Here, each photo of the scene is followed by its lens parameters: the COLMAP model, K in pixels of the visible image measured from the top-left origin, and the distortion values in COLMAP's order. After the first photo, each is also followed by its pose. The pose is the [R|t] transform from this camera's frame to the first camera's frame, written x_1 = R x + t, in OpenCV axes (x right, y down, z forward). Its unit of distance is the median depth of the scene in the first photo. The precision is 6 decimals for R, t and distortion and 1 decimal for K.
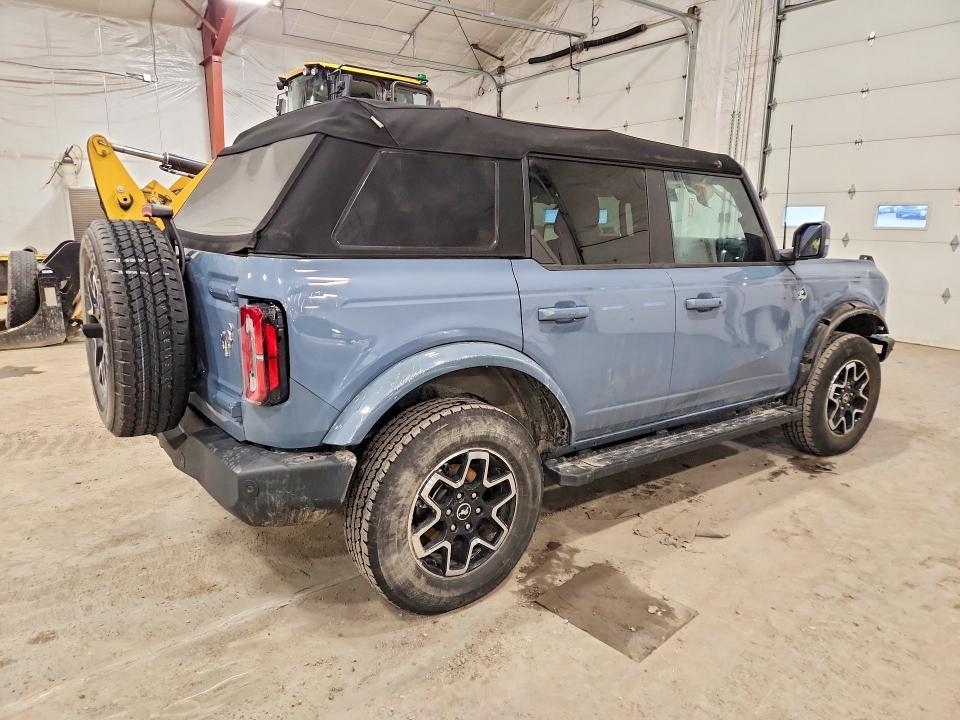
lens RADIAL K [[658.1, 0, 483.0], [0, 658.1, 363.1], [0, 0, 1]] dist [-0.012482, -0.008744]
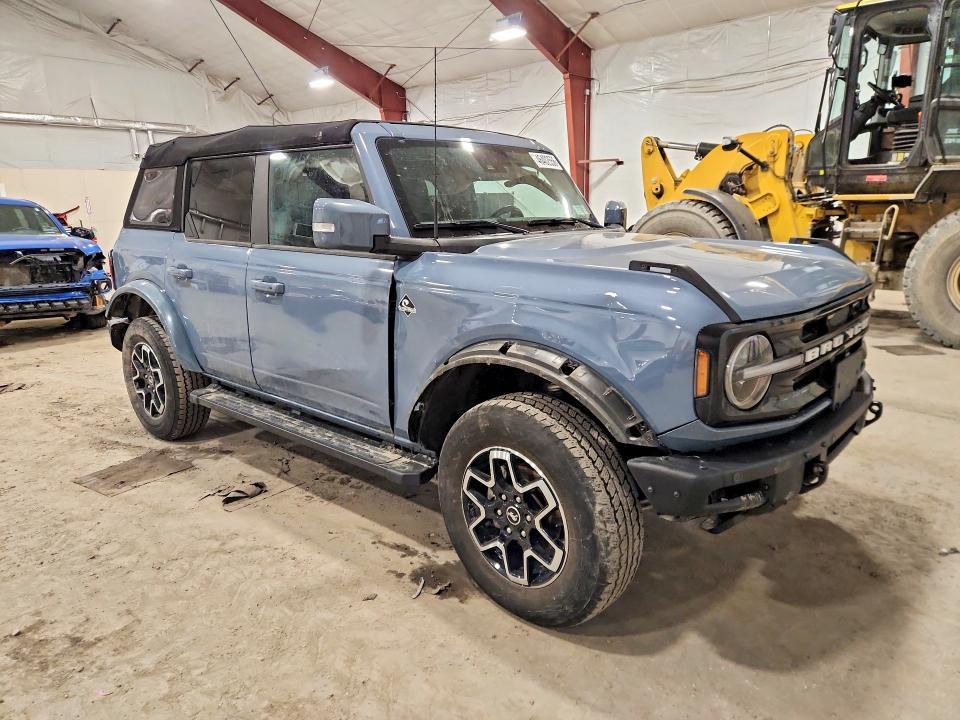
lens RADIAL K [[658.1, 0, 483.1], [0, 658.1, 358.2], [0, 0, 1]] dist [-0.012482, -0.008744]
pose [[0.214228, 0.199282, -0.956239, 1.306942], [-0.183993, 0.969675, 0.160862, -0.196176], [0.959298, 0.141481, 0.244398, 1.027985]]
